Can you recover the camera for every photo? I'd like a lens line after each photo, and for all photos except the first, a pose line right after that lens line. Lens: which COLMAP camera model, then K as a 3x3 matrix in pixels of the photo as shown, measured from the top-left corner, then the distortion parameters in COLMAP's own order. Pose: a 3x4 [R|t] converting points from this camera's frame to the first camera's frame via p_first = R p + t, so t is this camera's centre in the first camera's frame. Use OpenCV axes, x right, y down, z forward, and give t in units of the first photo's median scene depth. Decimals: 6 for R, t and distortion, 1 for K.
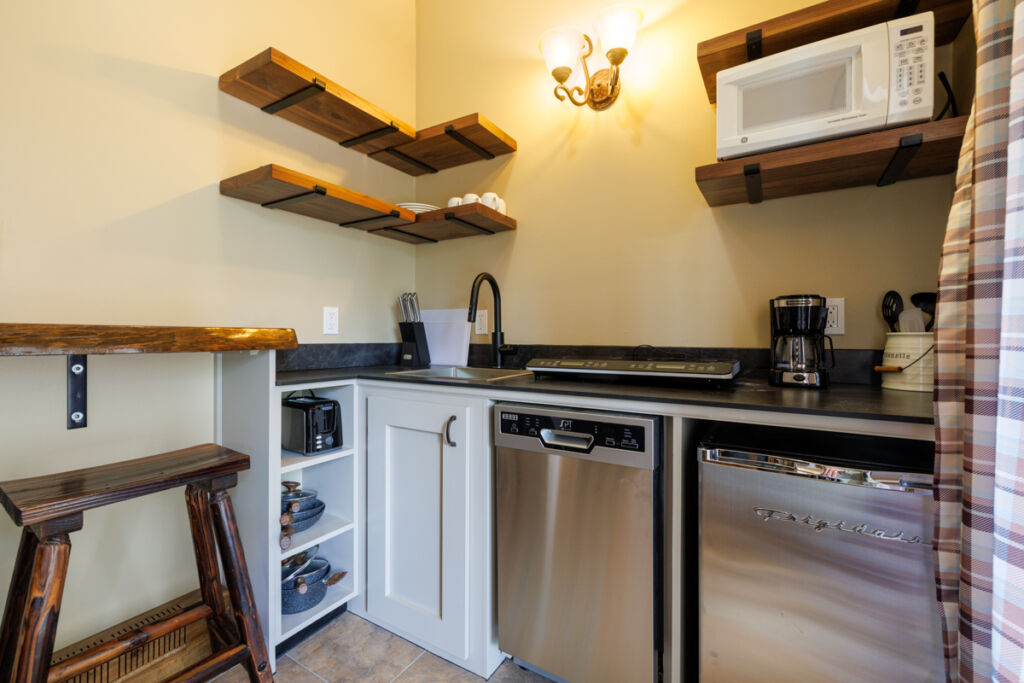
lens RADIAL K [[433.1, 0, 512.1], [0, 433.1, 337.4], [0, 0, 1]] dist [0.002092, -0.000884]
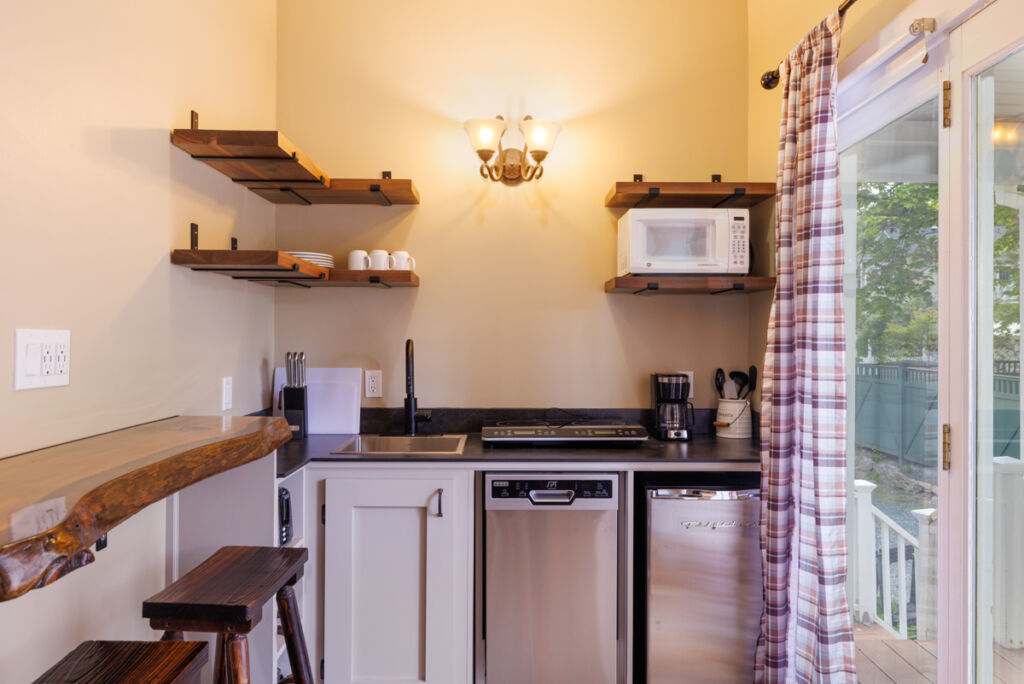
lens RADIAL K [[698.5, 0, 512.7], [0, 698.5, 339.1], [0, 0, 1]] dist [-0.001233, -0.001659]
pose [[0.847974, -0.001759, 0.530035, -0.996333], [-0.000525, 0.999991, 0.004159, -0.223794], [-0.530038, -0.003805, 0.847966, -0.647386]]
